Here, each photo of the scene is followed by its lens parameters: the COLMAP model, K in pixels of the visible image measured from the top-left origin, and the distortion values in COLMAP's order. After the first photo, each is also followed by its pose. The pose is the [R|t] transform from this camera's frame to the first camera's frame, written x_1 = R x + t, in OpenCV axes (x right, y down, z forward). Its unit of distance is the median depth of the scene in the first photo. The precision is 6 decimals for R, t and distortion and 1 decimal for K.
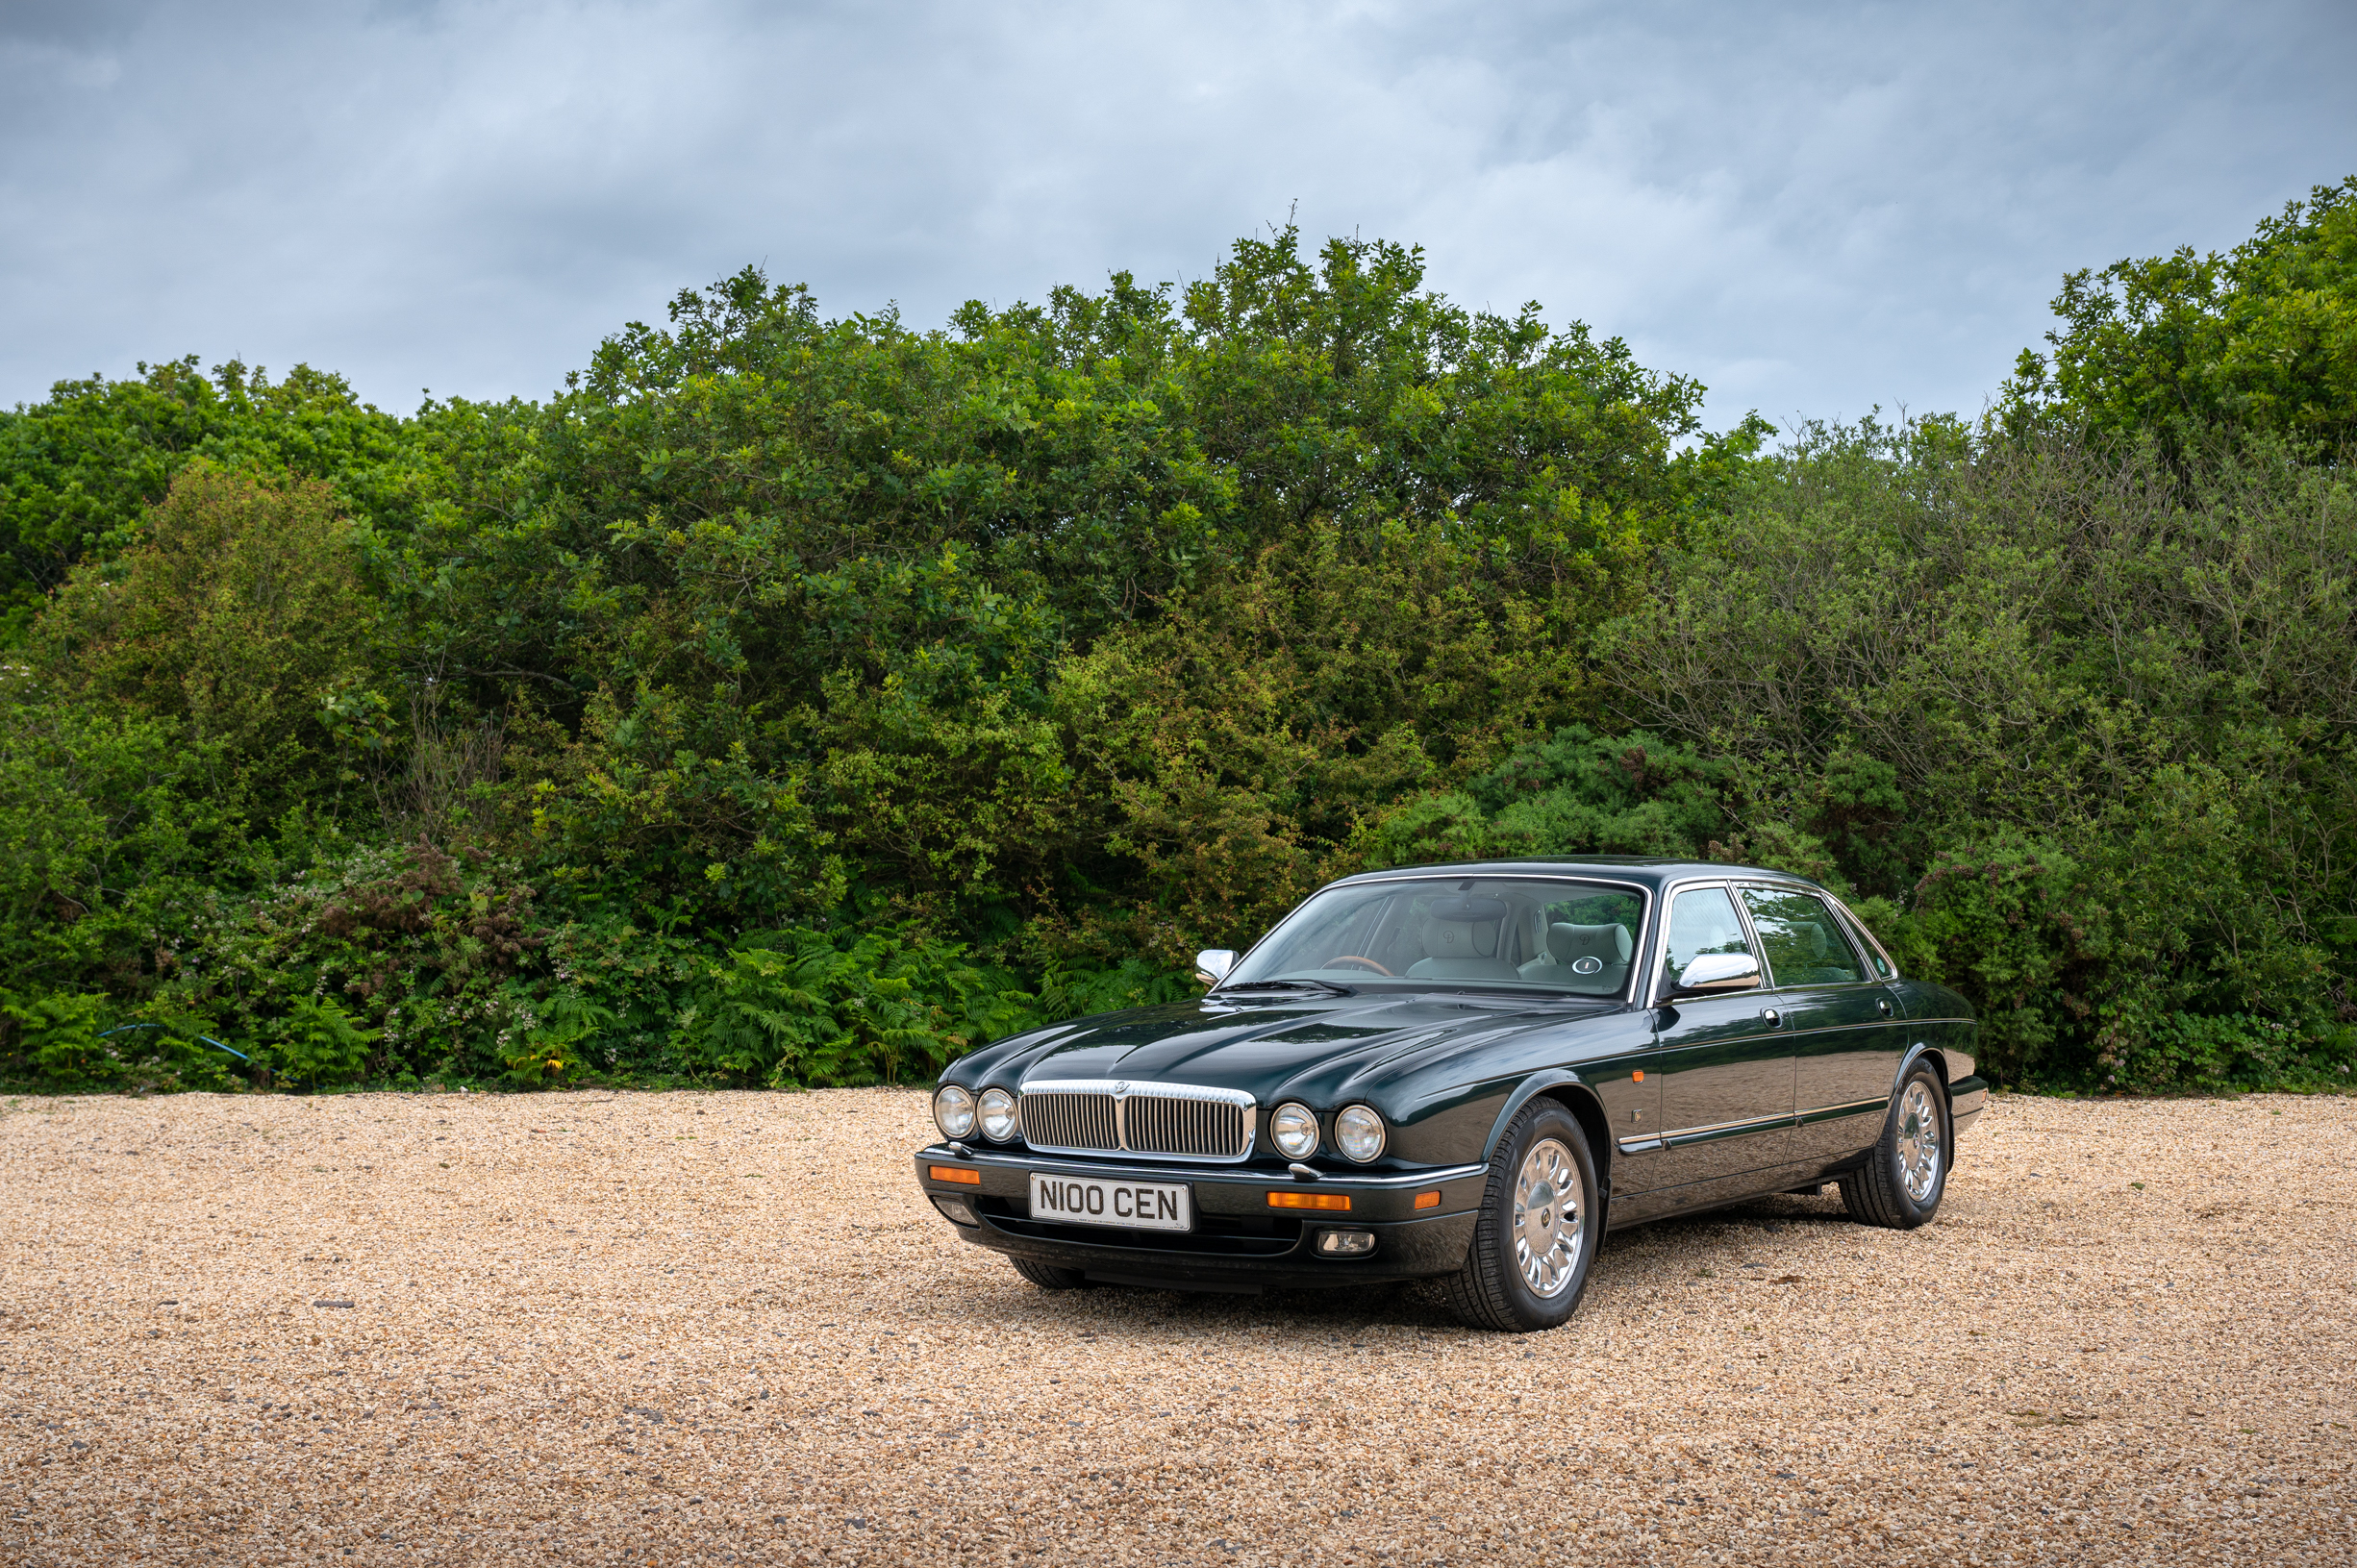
lens RADIAL K [[2691.1, 0, 1192.9], [0, 2691.1, 780.6], [0, 0, 1]] dist [0.011050, 0.000000]
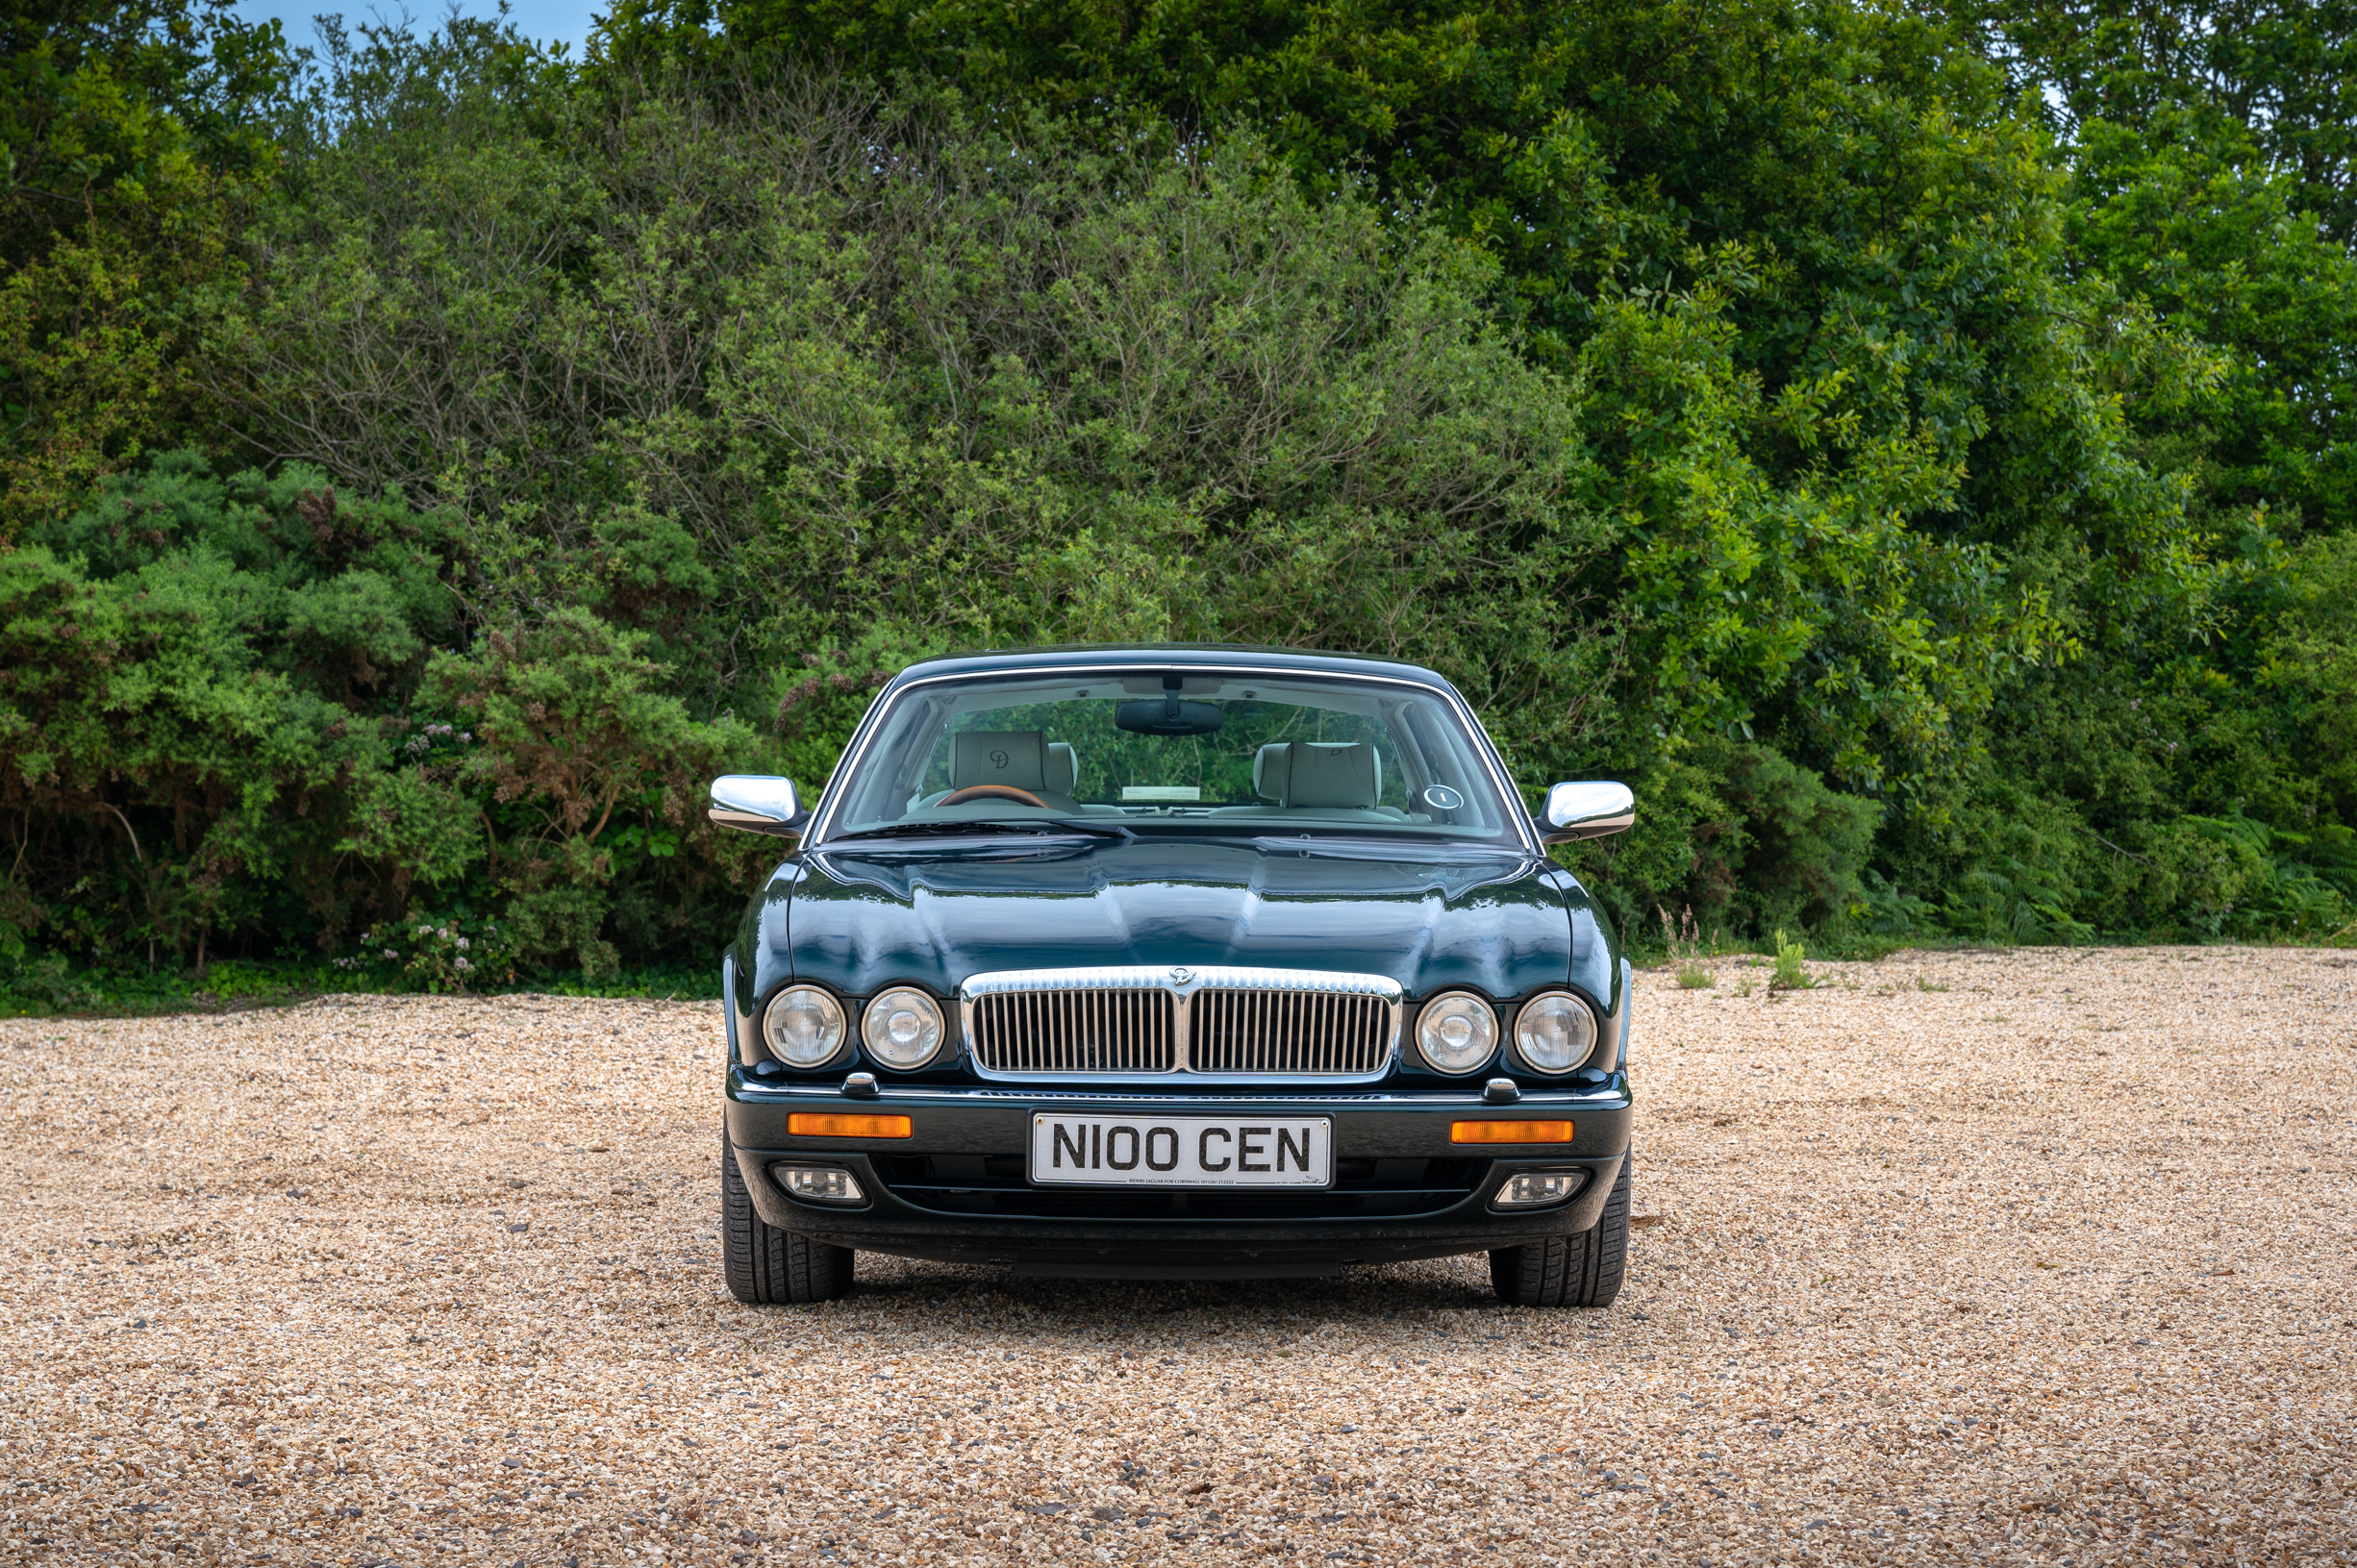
lens RADIAL K [[3967.8, 0, 1133.3], [0, 3967.8, 804.2], [0, 0, 1]] dist [0.014367, 0.000000]
pose [[0.822973, 0.001056, 0.568079, -0.465905], [-0.035839, 0.998103, 0.050065, 0.019267], [-0.566949, -0.061561, 0.821449, 0.172376]]
